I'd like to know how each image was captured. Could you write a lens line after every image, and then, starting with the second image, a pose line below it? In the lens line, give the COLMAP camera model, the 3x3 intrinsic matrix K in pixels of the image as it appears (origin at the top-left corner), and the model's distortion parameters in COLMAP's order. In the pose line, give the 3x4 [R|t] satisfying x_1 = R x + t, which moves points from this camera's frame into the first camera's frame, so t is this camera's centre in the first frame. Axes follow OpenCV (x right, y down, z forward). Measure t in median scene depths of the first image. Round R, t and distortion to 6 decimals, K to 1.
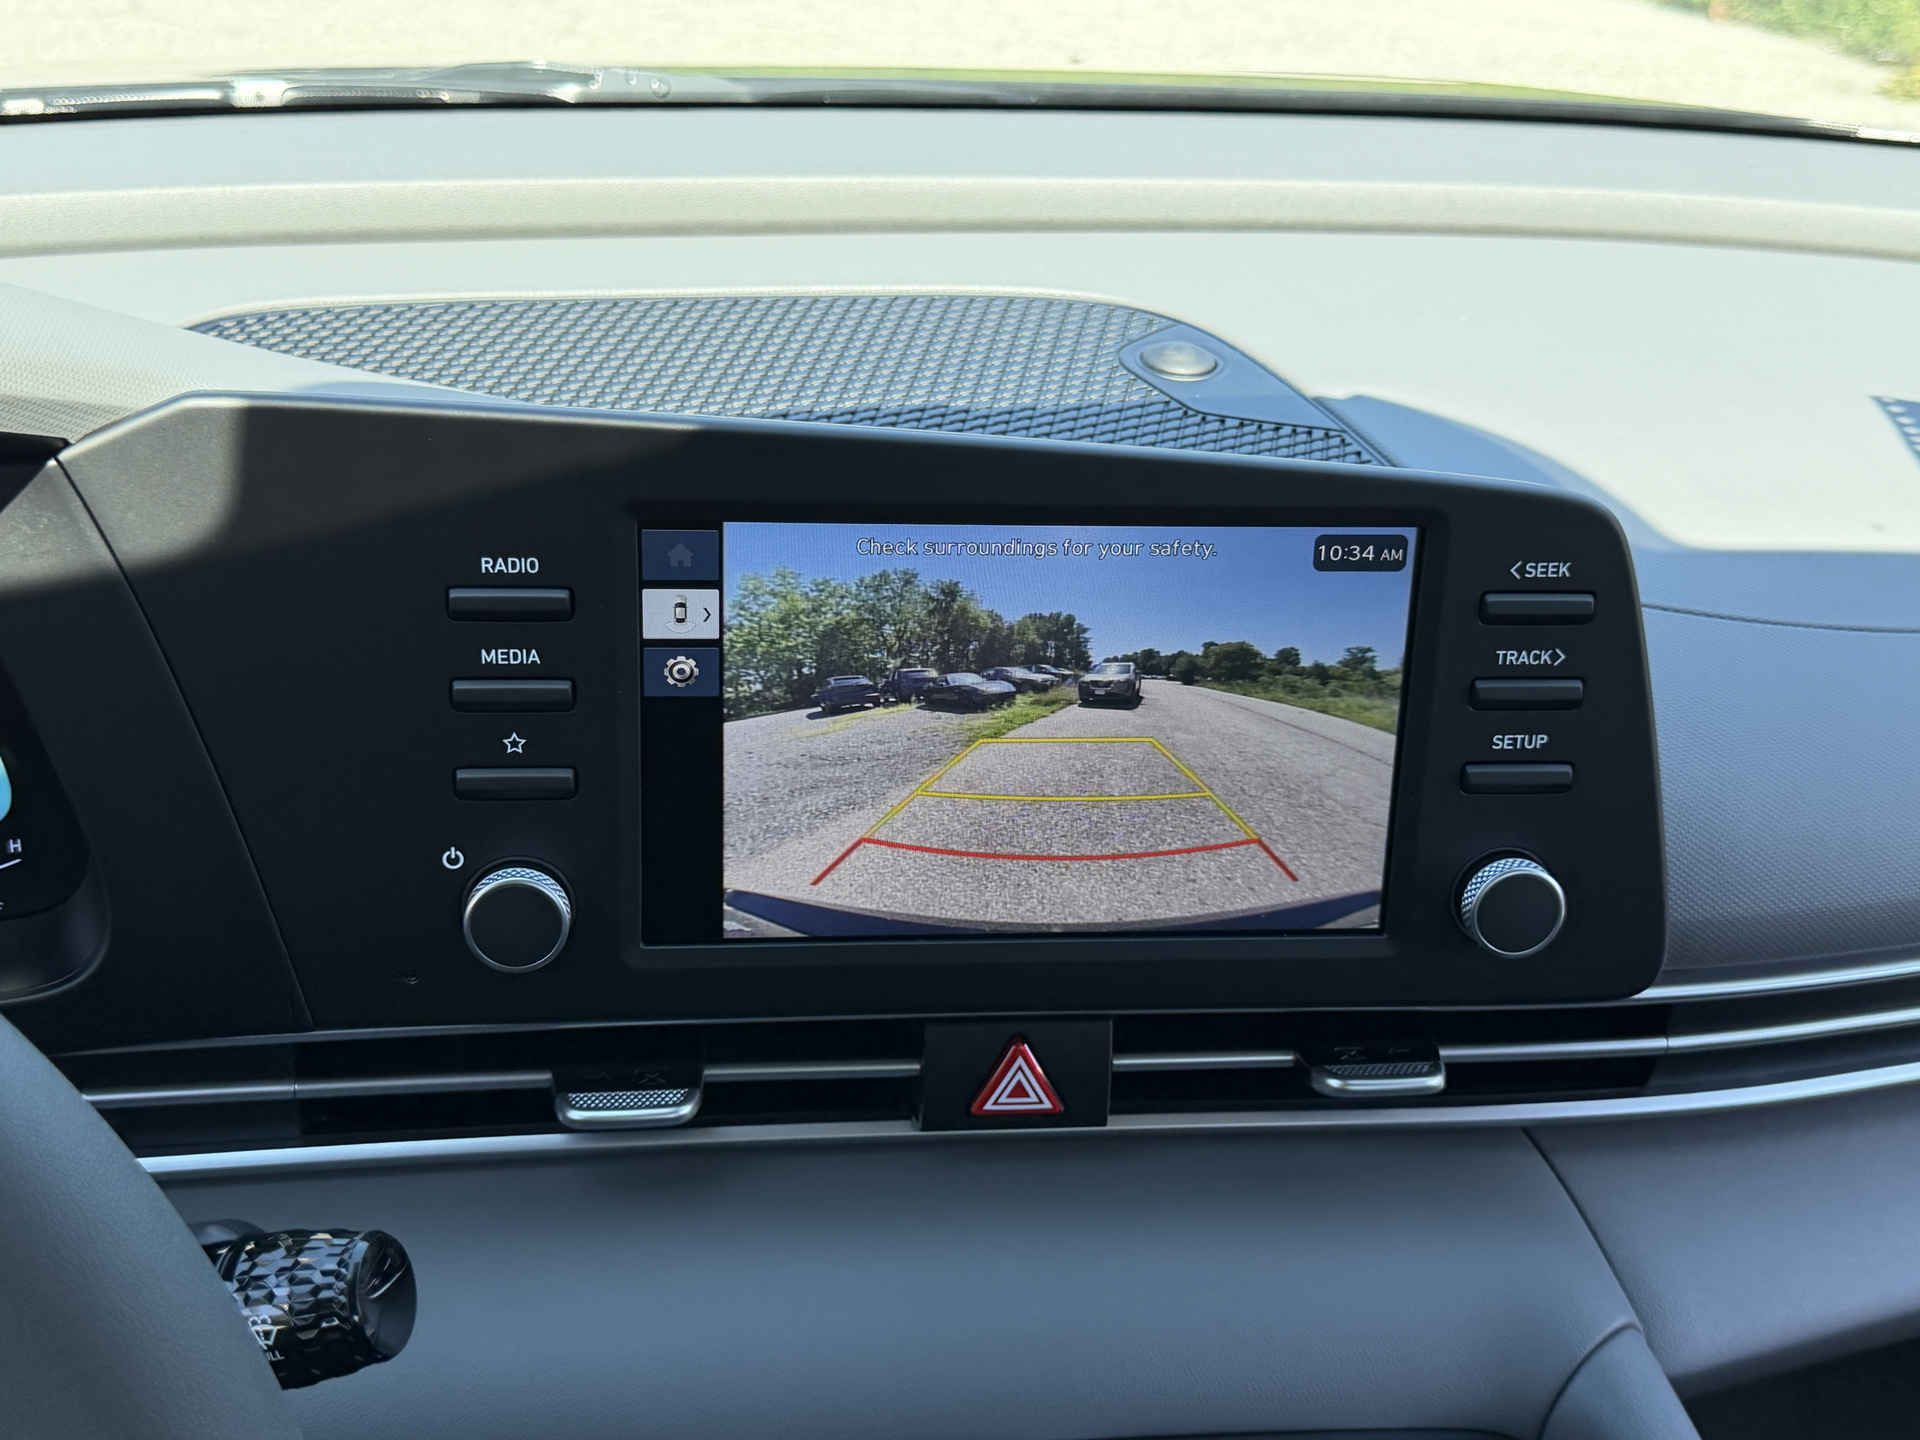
lens RADIAL K [[2296.8, 0, 990.3], [0, 2296.8, 742.4], [0, 0, 1]] dist [0.202934, -0.553462]
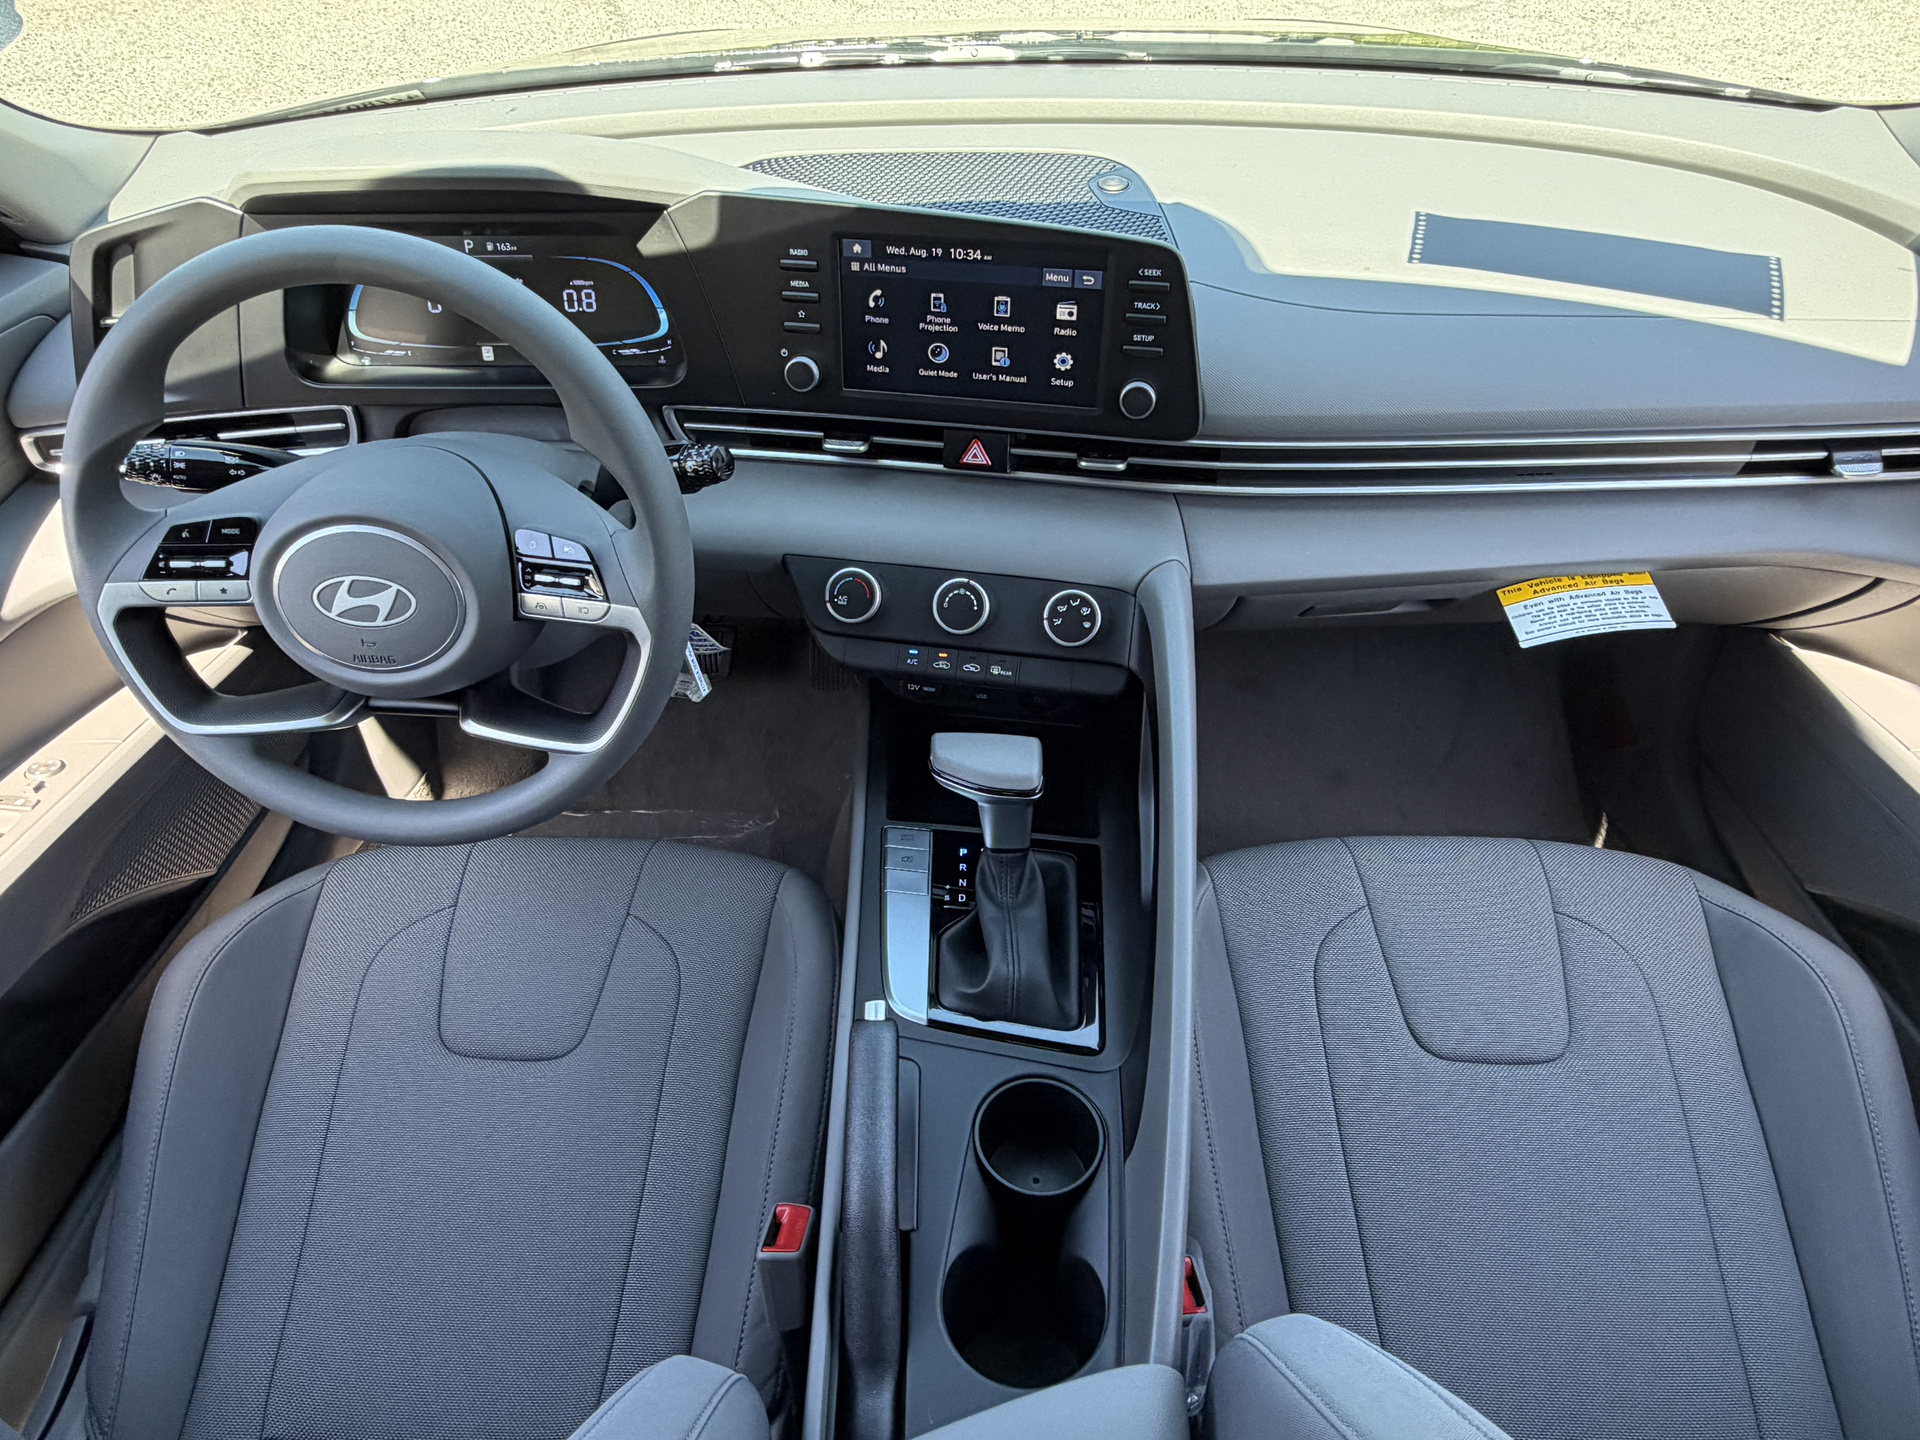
lens RADIAL K [[1245.7, 0, 932.1], [0, 1245.7, 715.6], [0, 0, 1]] dist [0.005013, -0.002146]
pose [[0.942316, 0.155317, -0.296510, 0.477380], [-0.076420, 0.962260, 0.261182, 0.061133], [0.325885, -0.223456, 0.918622, -0.524254]]
